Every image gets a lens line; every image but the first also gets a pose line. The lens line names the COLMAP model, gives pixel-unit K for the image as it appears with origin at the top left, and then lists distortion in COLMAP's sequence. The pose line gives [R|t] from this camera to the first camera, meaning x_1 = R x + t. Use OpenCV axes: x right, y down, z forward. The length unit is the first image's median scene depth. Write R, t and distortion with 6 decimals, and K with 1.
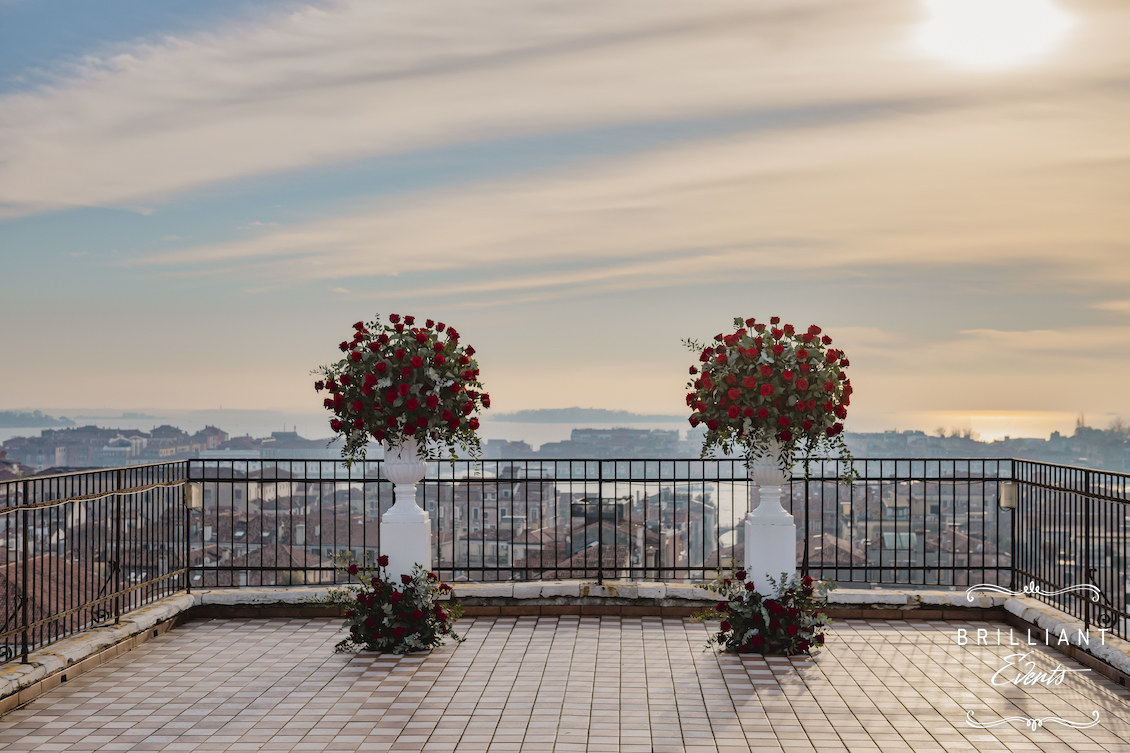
lens RADIAL K [[1453.0, 0, 565.0], [0, 1453.0, 376.5], [0, 0, 1]] dist [0.016458, 0.010617]
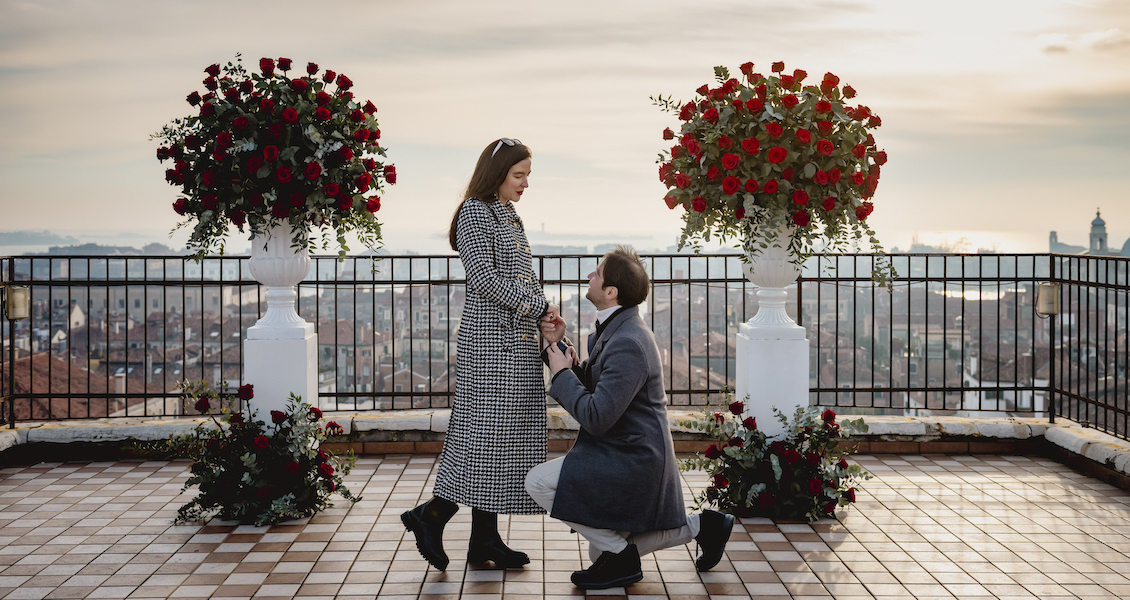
lens RADIAL K [[1136.6, 0, 565.5], [0, 1136.6, 258.3], [0, 0, 1]] dist [0.007851, 0.001287]
pose [[0.997932, -0.001283, 0.064269, -0.002614], [-0.001577, 0.999011, 0.044430, 0.034339], [-0.064262, -0.044439, 0.996943, 0.422366]]
